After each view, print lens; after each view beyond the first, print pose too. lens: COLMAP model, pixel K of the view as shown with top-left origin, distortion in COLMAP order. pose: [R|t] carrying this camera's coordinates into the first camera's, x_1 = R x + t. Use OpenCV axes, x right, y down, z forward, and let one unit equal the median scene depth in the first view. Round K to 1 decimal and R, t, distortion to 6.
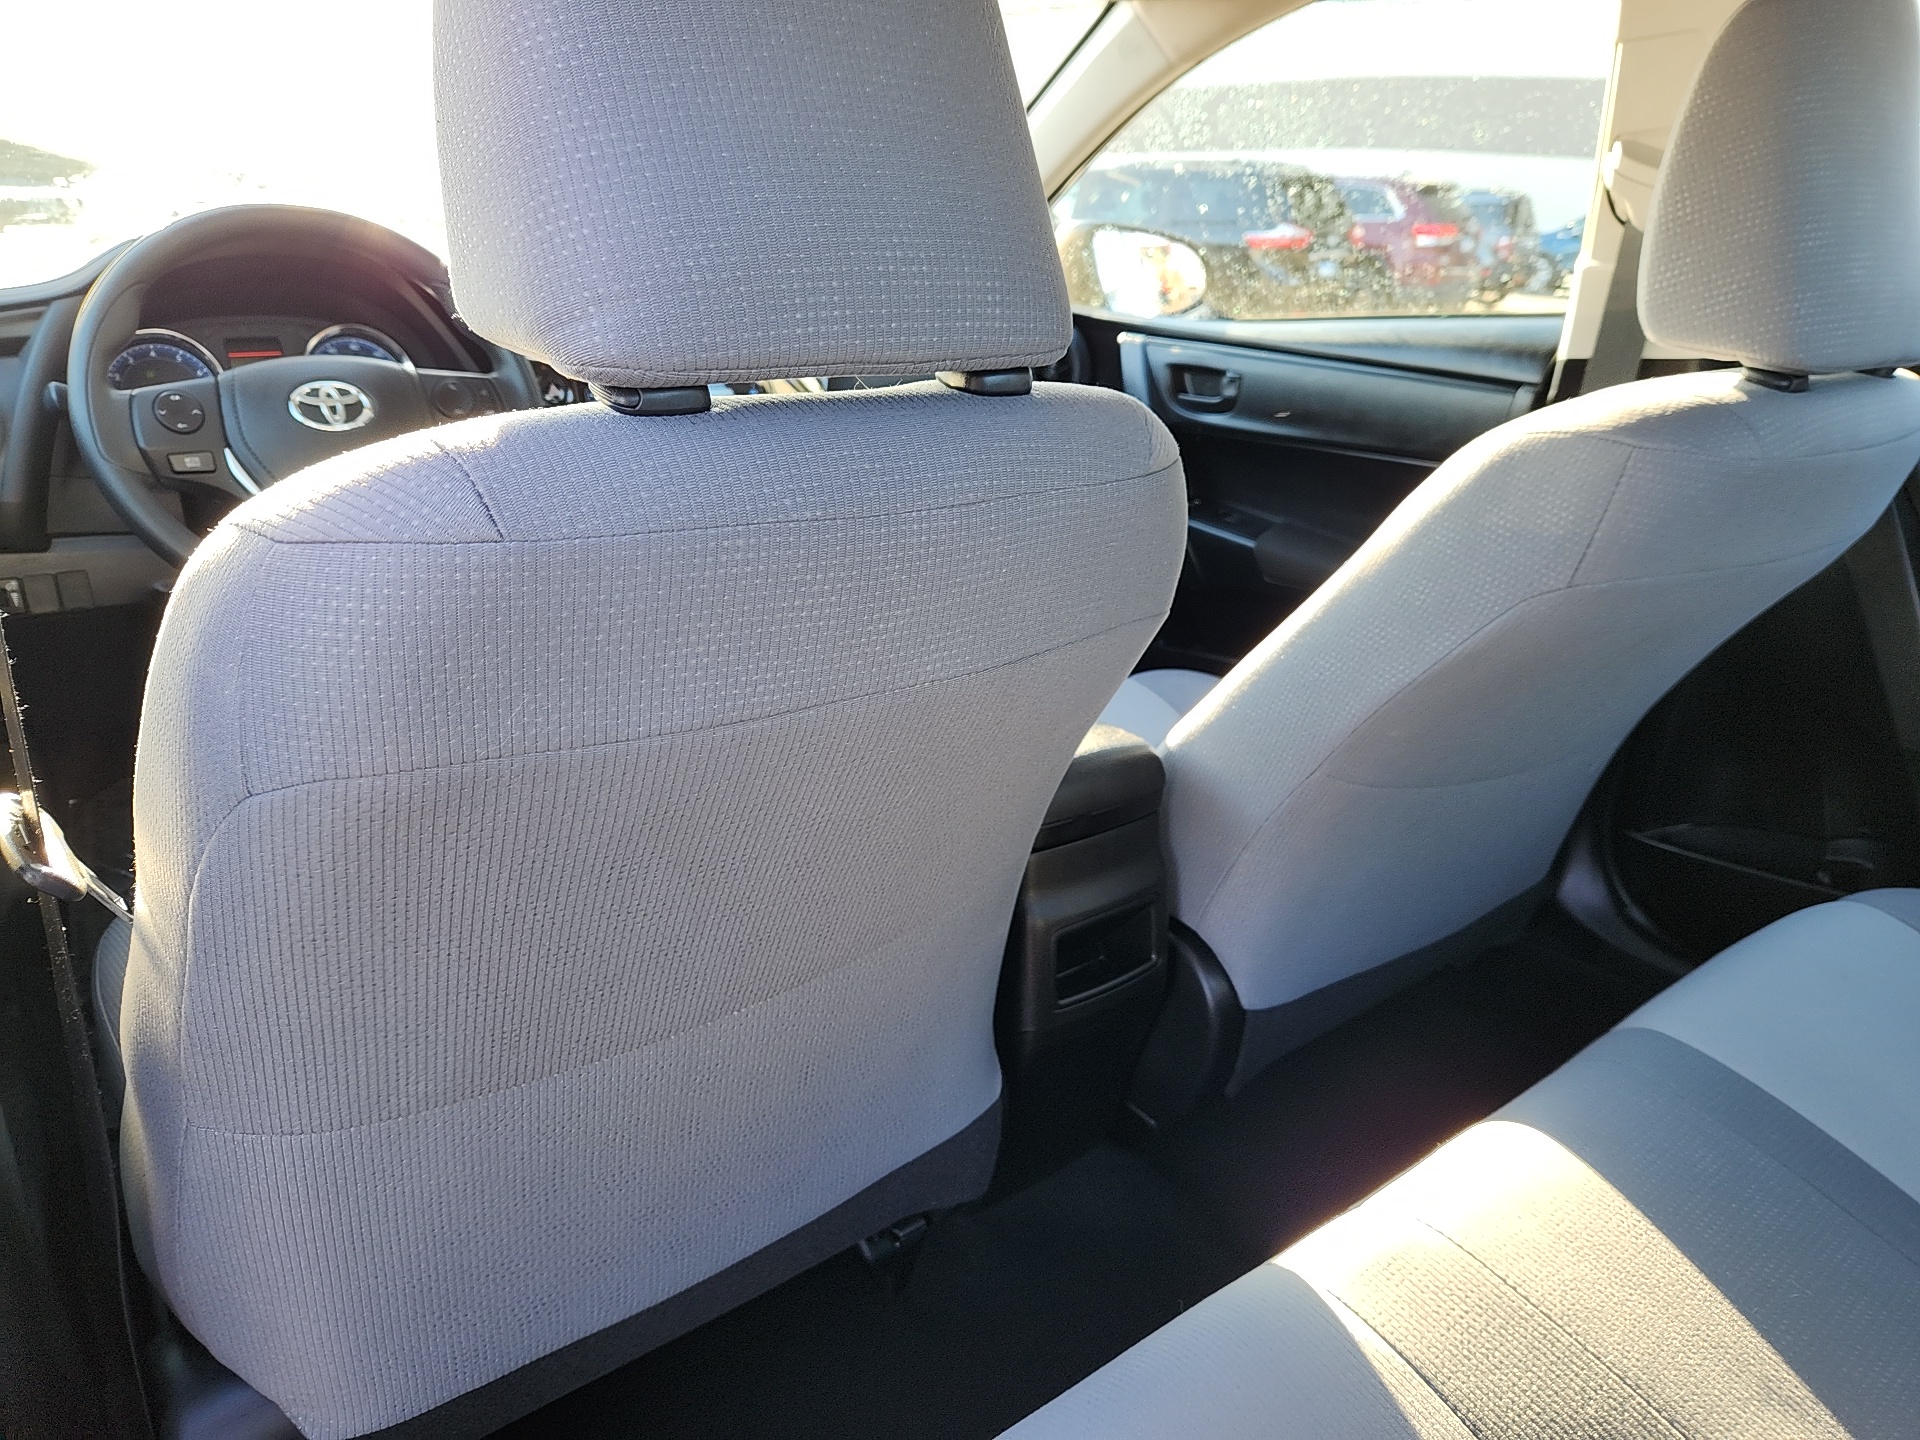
lens RADIAL K [[1292.3, 0, 986.8], [0, 1292.3, 720.5], [0, 0, 1]] dist [0.029389, -0.015767]
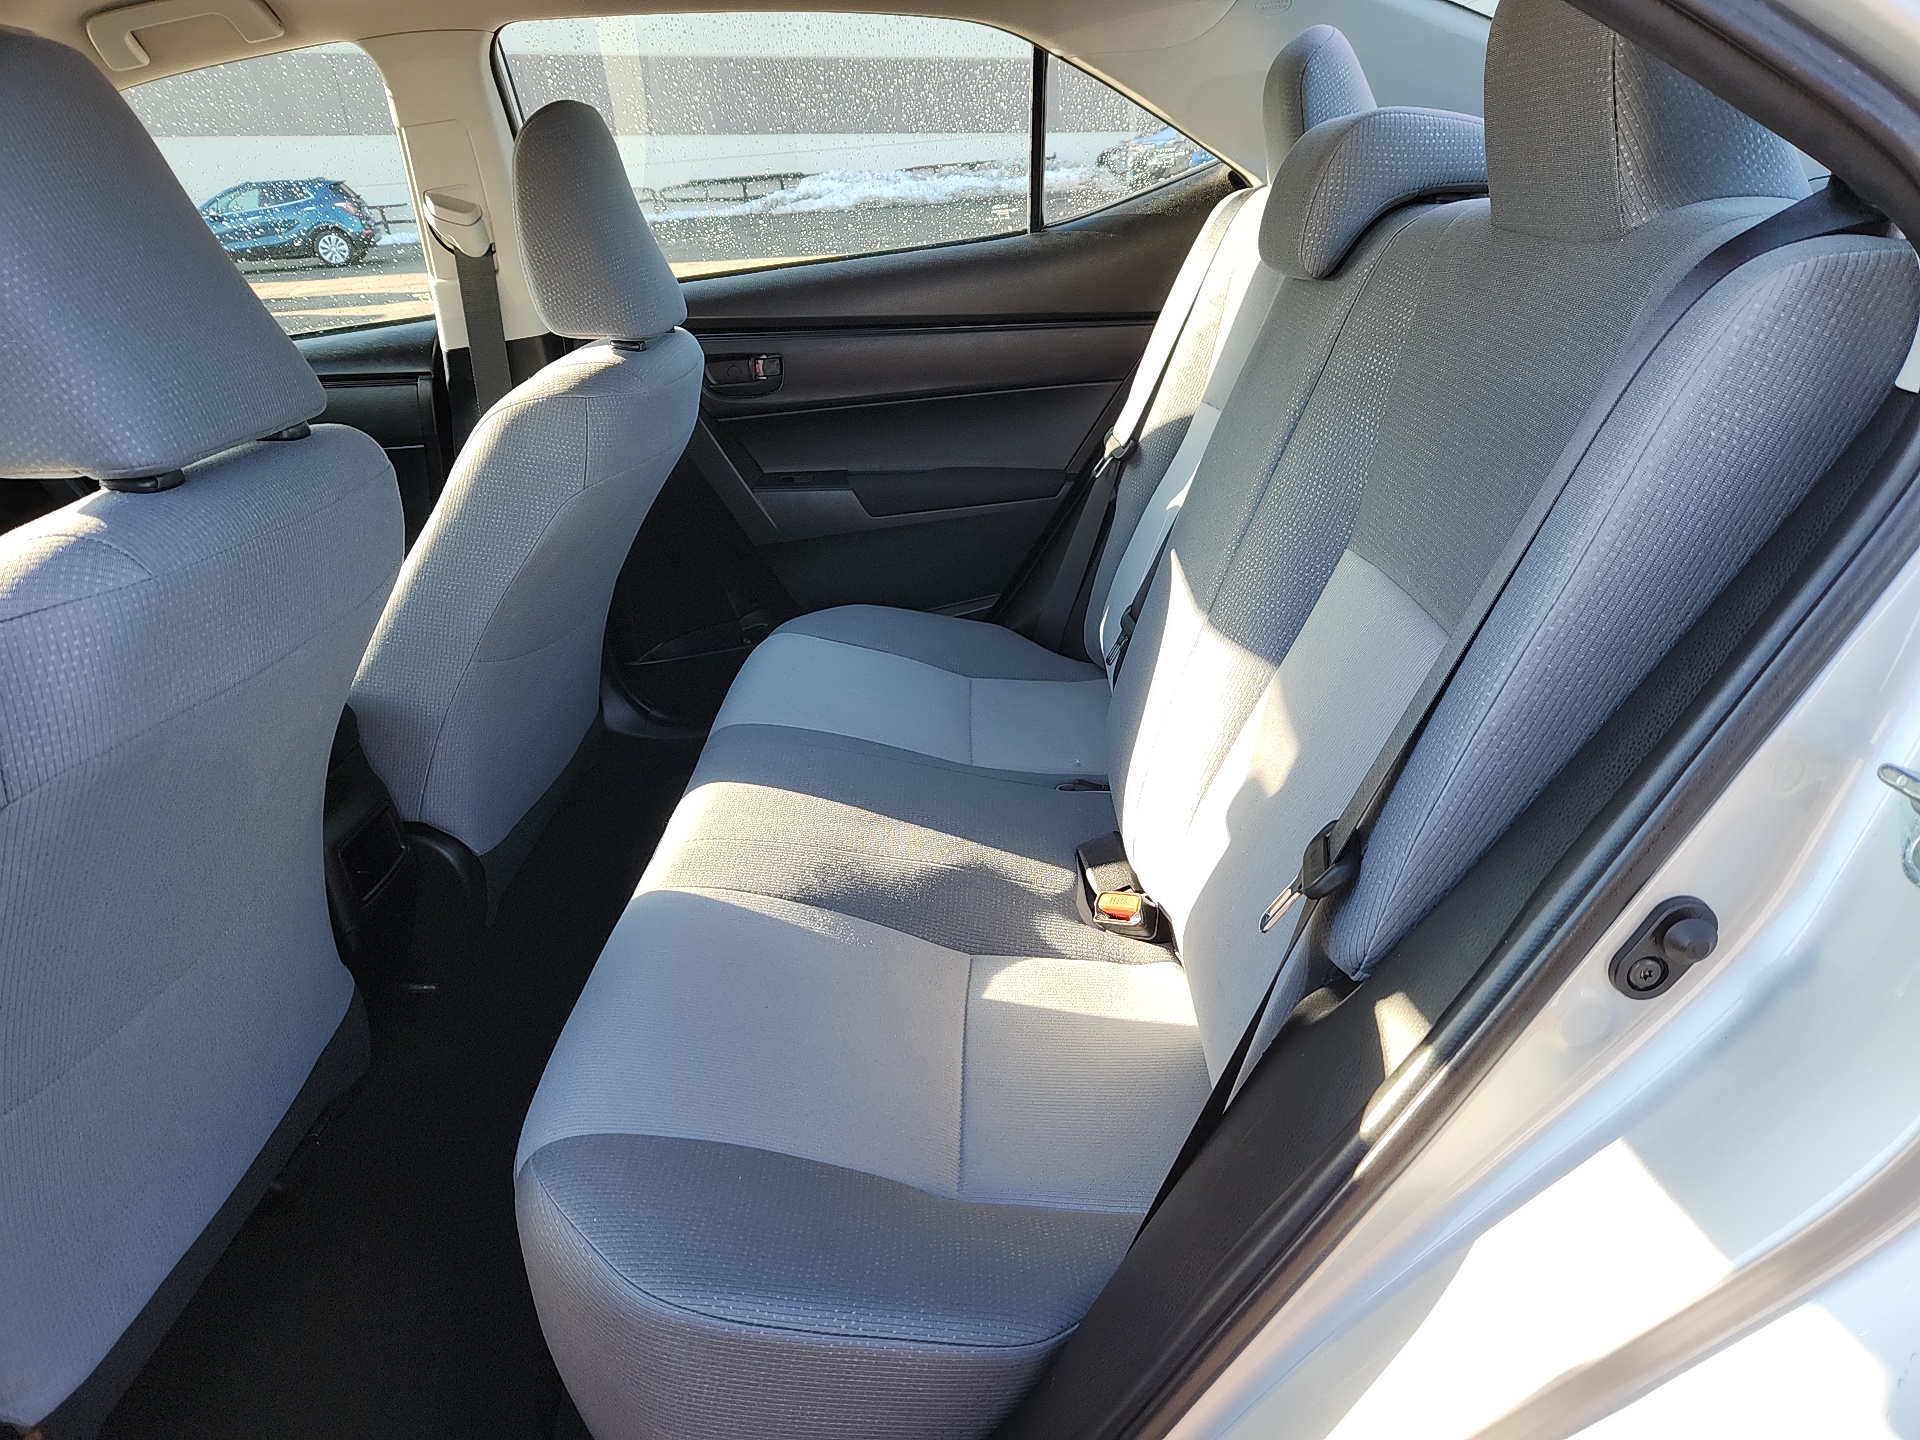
lens RADIAL K [[1292.3, 0, 986.8], [0, 1292.3, 720.5], [0, 0, 1]] dist [0.029389, -0.015767]
pose [[0.614247, -0.366504, 0.698838, -0.389198], [0.350402, 0.920181, 0.174599, 0.044591], [-0.707049, 0.137627, 0.693643, -0.354219]]
